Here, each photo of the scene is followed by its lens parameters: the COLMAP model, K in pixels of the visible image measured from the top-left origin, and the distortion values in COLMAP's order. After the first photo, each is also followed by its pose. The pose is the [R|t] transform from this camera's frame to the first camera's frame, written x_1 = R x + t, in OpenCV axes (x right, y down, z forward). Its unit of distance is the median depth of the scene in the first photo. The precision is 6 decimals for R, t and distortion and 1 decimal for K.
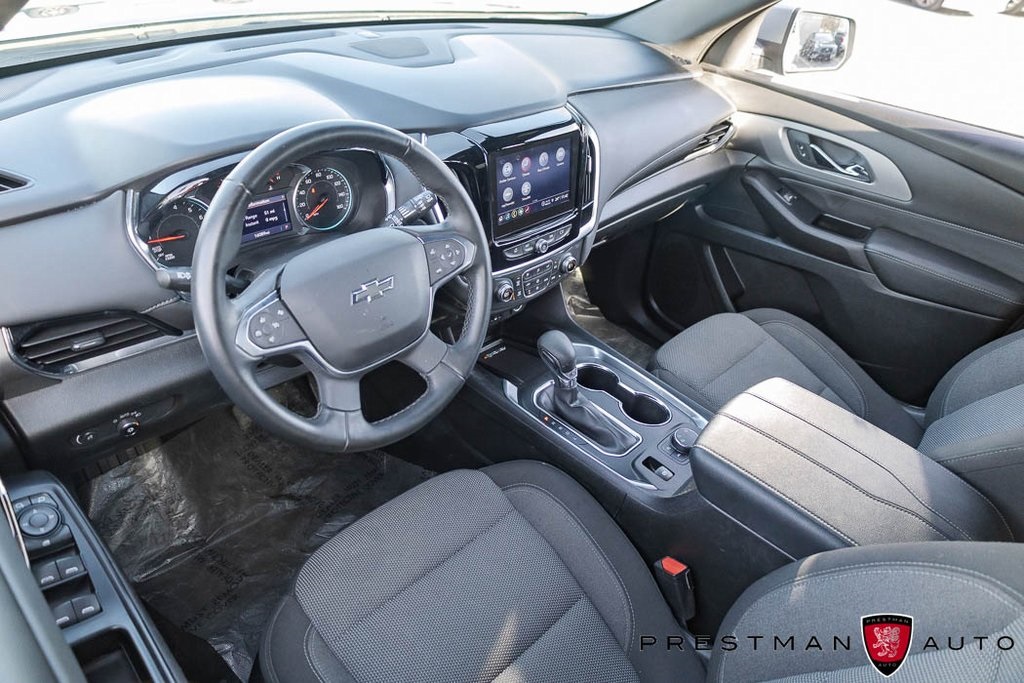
lens RADIAL K [[675.0, 0, 512.0], [0, 675.0, 341.5], [0, 0, 1]] dist [0.028459, 0.002639]
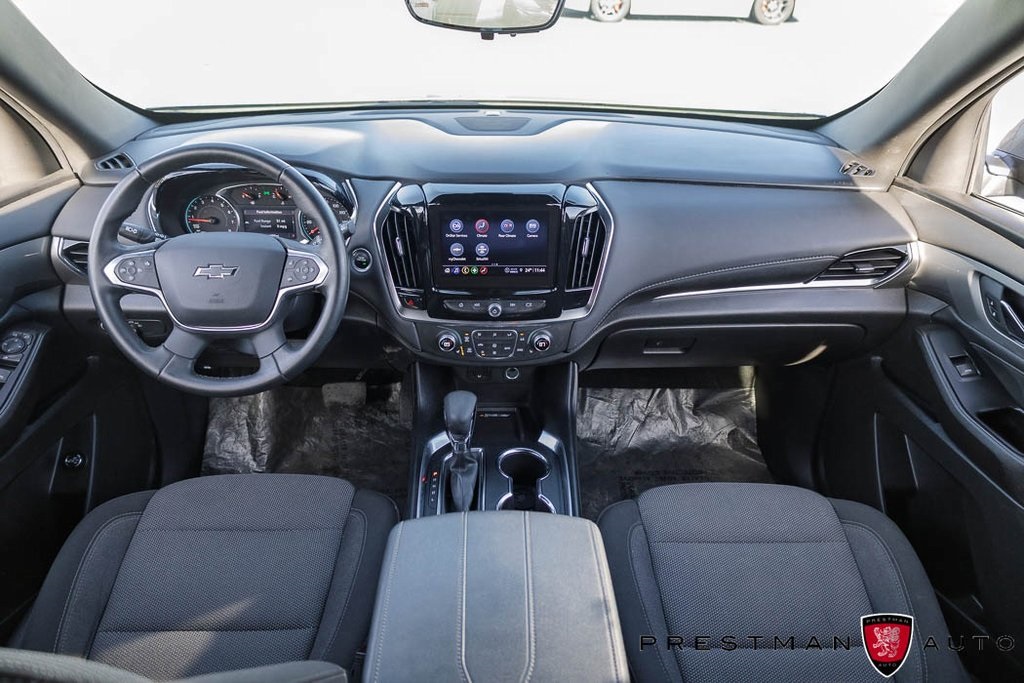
lens RADIAL K [[675.0, 0, 512.0], [0, 675.0, 341.5], [0, 0, 1]] dist [0.028459, 0.002639]
pose [[0.712652, 0.257821, -0.652423, 0.748061], [-0.357180, 0.933796, -0.021141, -0.089082], [0.603780, 0.248099, 0.757560, 0.281647]]
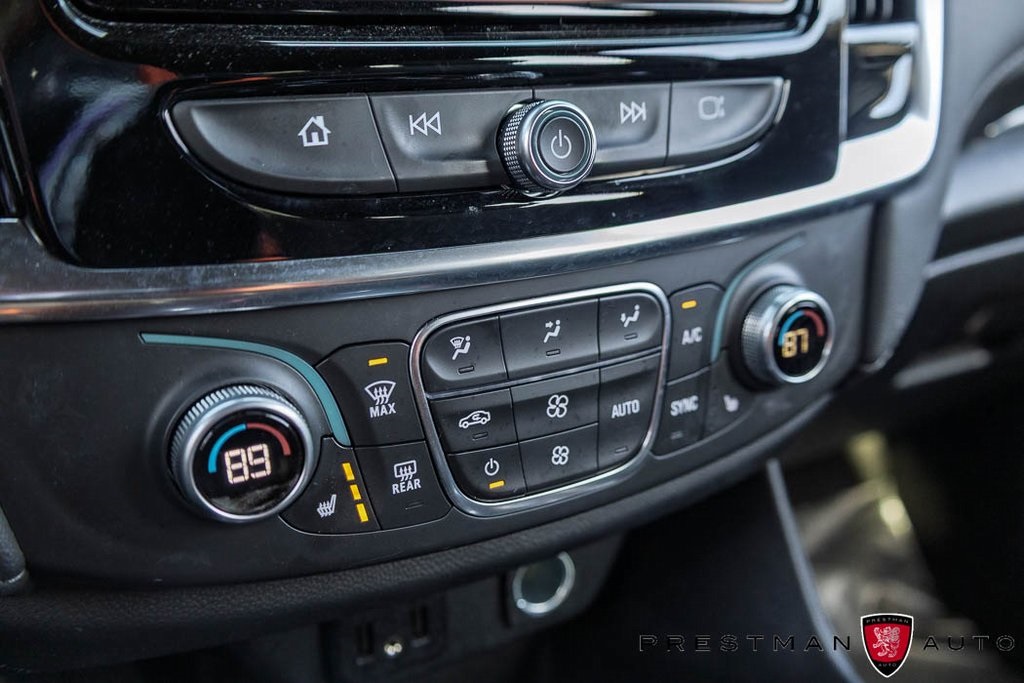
lens RADIAL K [[908.5, 0, 514.2], [0, 908.5, 344.8], [0, 0, 1]] dist [0.003618, 0.001929]
pose [[0.953069, -0.045842, -0.299262, 0.096393], [-0.057886, 0.942642, -0.328748, -0.037285], [0.297167, 0.330642, 0.895750, 0.864456]]
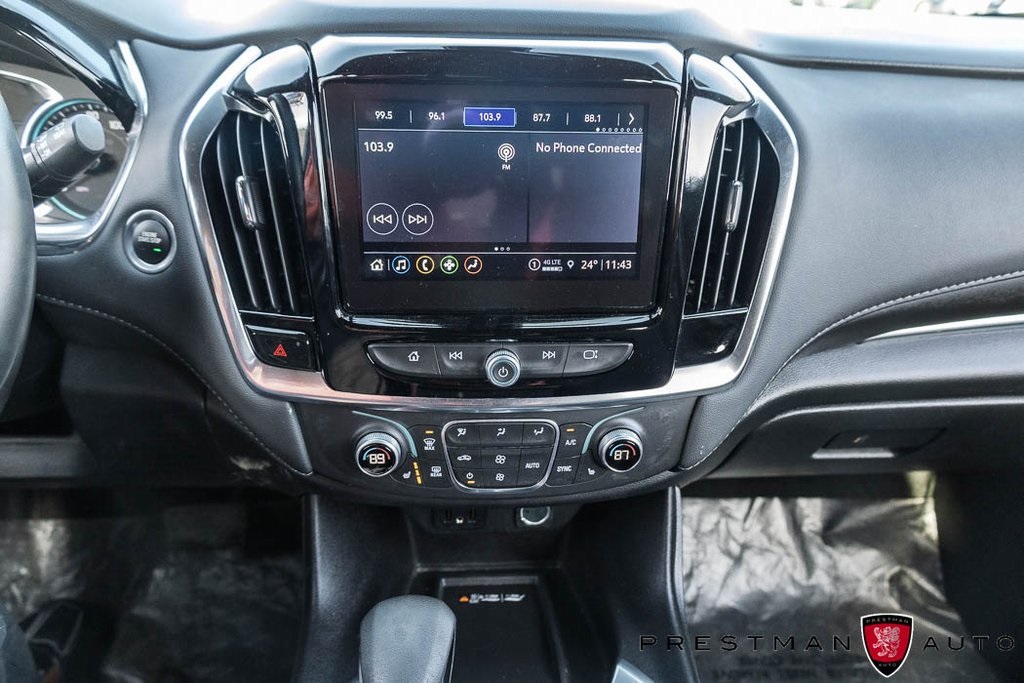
lens RADIAL K [[675.0, 0, 512.0], [0, 675.0, 341.5], [0, 0, 1]] dist [0.028459, 0.002639]
pose [[0.741681, 0.195443, -0.641647, 0.298152], [-0.345478, 0.931270, -0.115678, -0.117582], [0.574938, 0.307471, 0.758227, 0.734421]]
